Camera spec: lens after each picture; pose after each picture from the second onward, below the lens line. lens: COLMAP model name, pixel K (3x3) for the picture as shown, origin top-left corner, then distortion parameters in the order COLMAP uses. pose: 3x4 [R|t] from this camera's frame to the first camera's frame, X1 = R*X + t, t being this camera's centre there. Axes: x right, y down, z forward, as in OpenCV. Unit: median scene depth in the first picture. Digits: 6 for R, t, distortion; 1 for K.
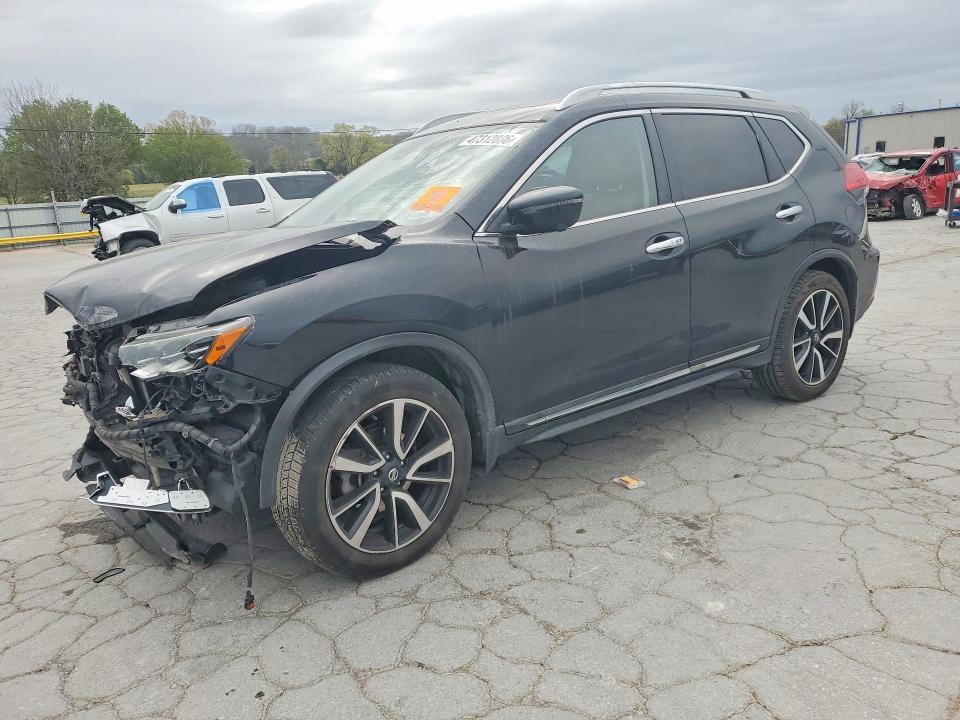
lens RADIAL K [[705.5, 0, 480.0], [0, 705.5, 360.0], [0, 0, 1]] dist [-0.000668, -0.000623]
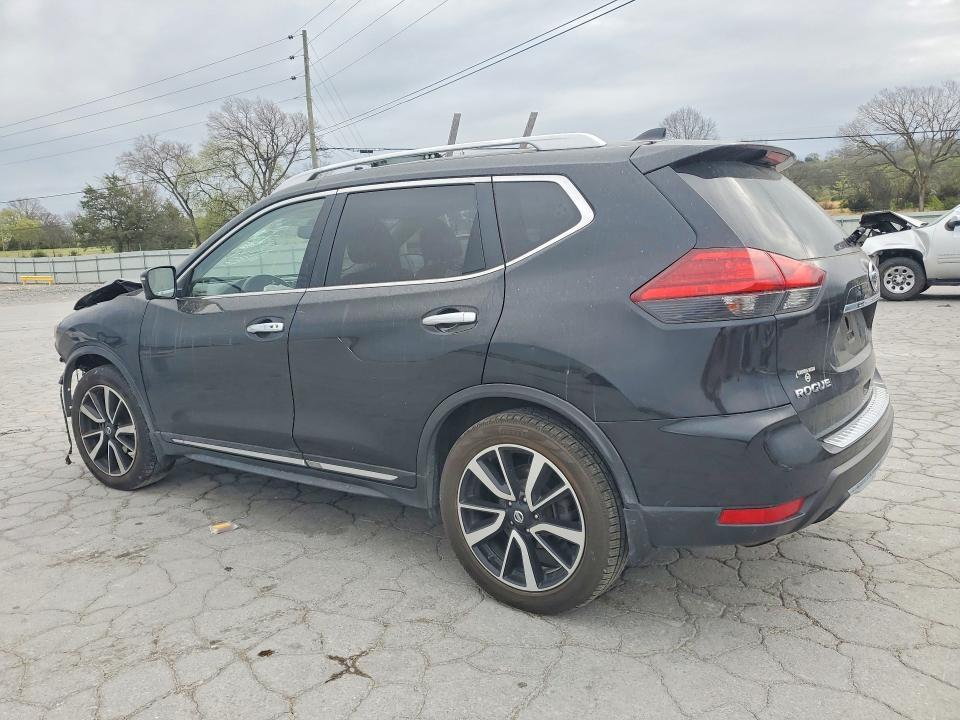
lens RADIAL K [[723.5, 0, 480.0], [0, 723.5, 360.0], [0, 0, 1]] dist [0.008711, 0.001203]
pose [[0.331445, 0.203495, -0.921268, 1.291039], [-0.207526, 0.968273, 0.139216, -0.315711], [0.920368, 0.145044, 0.363160, 0.872308]]
